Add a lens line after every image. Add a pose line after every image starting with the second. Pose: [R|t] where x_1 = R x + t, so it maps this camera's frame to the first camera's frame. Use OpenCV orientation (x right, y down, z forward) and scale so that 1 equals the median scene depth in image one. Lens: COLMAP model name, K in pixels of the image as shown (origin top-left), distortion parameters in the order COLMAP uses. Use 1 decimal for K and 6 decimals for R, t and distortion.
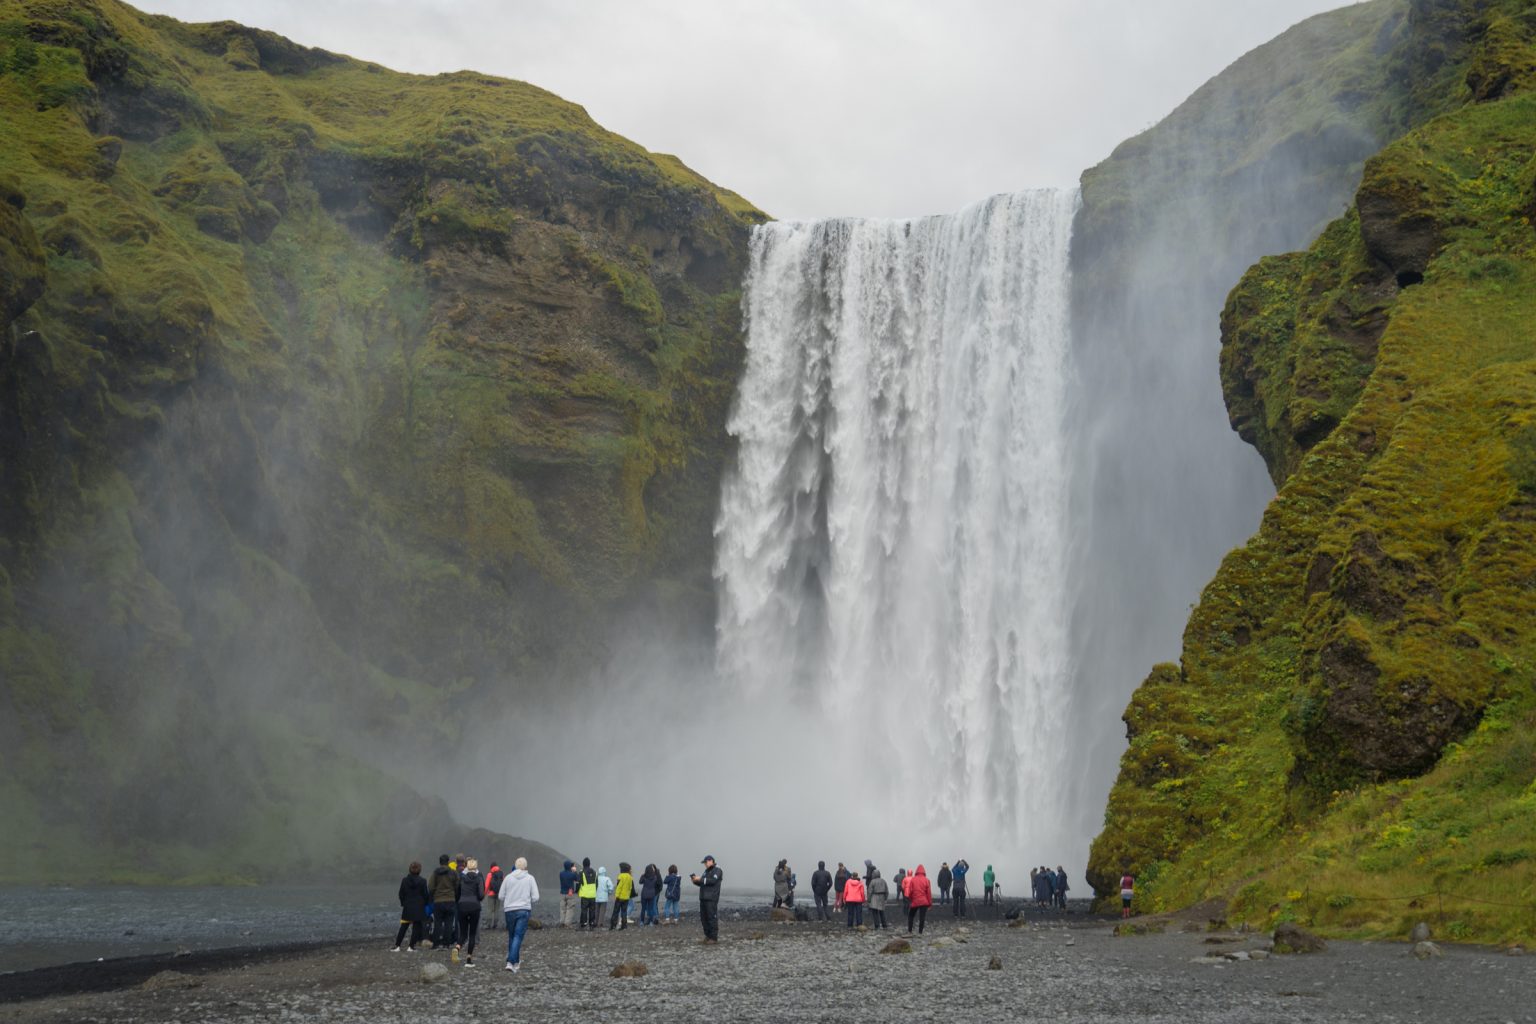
lens RADIAL K [[1726.5, 0, 768.0], [0, 1726.5, 512.0], [0, 0, 1]] dist [0.031662, 0.021485]
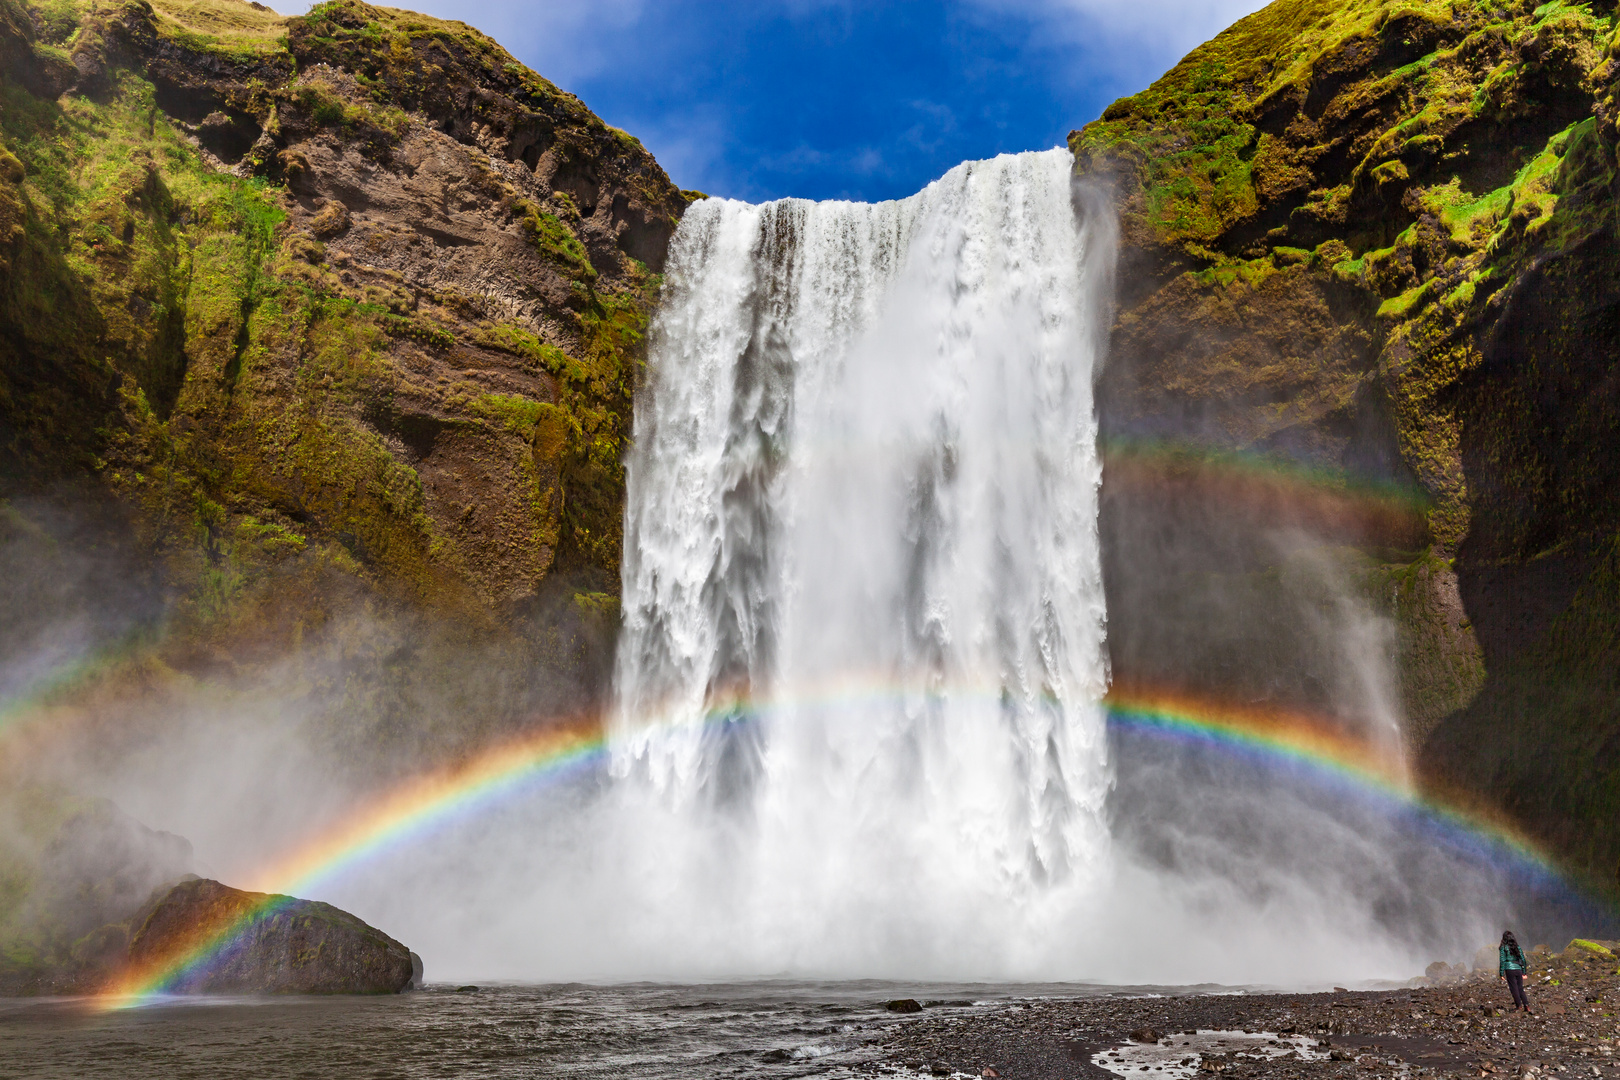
lens RADIAL K [[1235.0, 0, 810.0], [0, 1235.0, 540.0], [0, 0, 1]] dist [-0.000510, -0.001918]
pose [[0.994213, 0.009775, 0.106978, -0.019044], [0.001742, 0.994254, -0.107035, 0.085479], [-0.107409, 0.106602, 0.988483, 0.430363]]
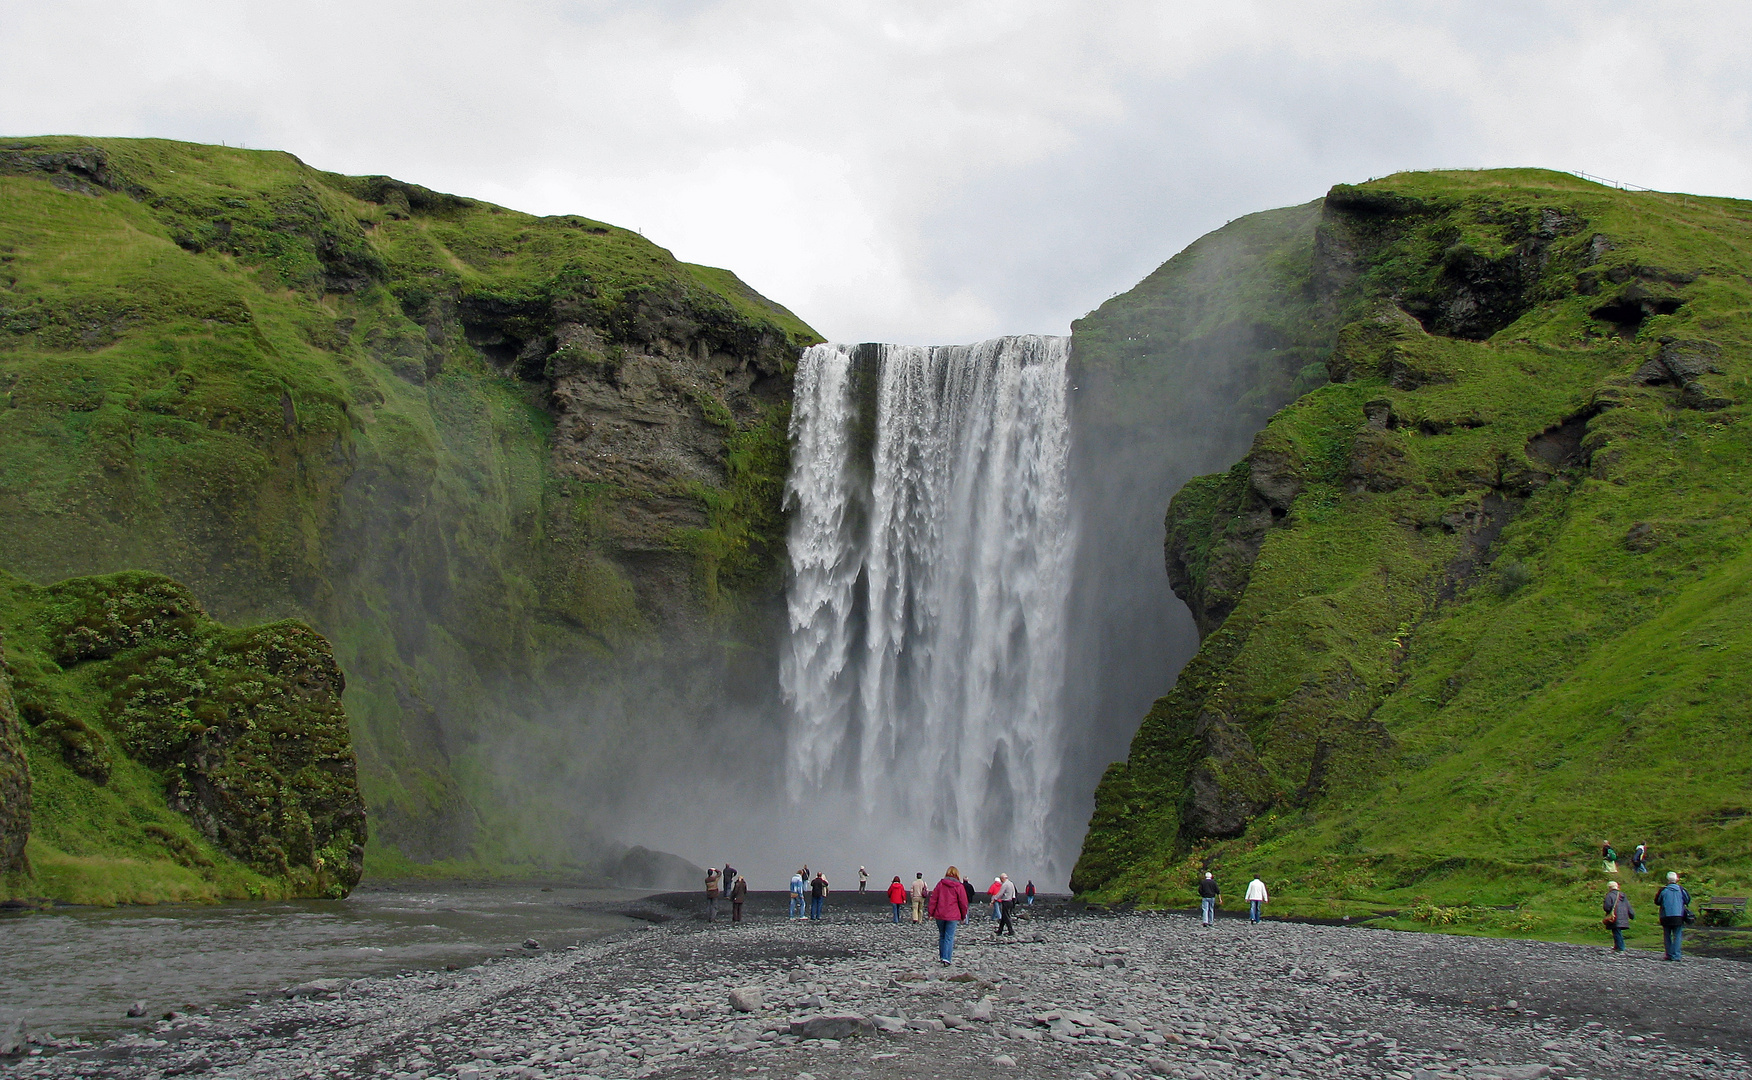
lens RADIAL K [[1893.5, 0, 876.0], [0, 1893.5, 540.0], [0, 0, 1]] dist [-0.178369, 0.273529]
pose [[0.995918, 0.025333, 0.086638, -0.078984], [-0.028010, 0.999163, 0.029823, -0.081196], [-0.085810, -0.032128, 0.995793, -0.370570]]
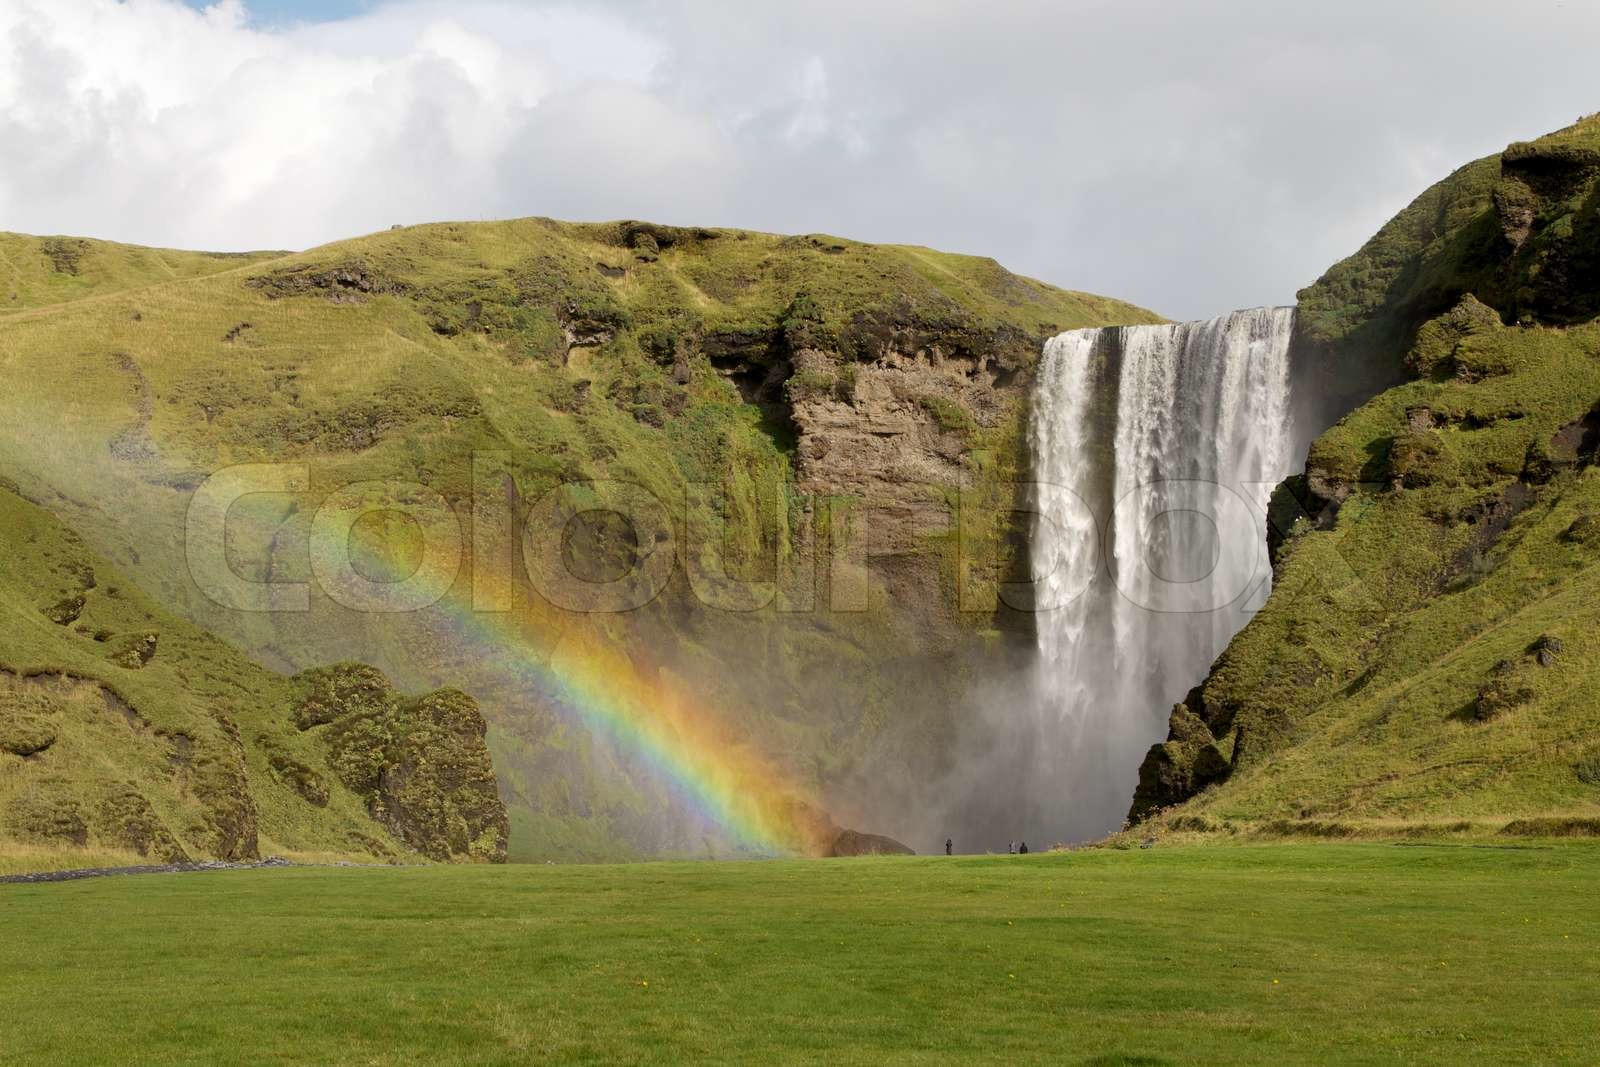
lens RADIAL K [[2399.8, 0, 800.0], [0, 2399.8, 533.5], [0, 0, 1]] dist [-0.066206, -0.055460]
pose [[0.978205, -0.052982, -0.200767, 0.175394], [0.066436, 0.995932, 0.060873, -0.161096], [0.196725, -0.072884, 0.977746, -0.818313]]
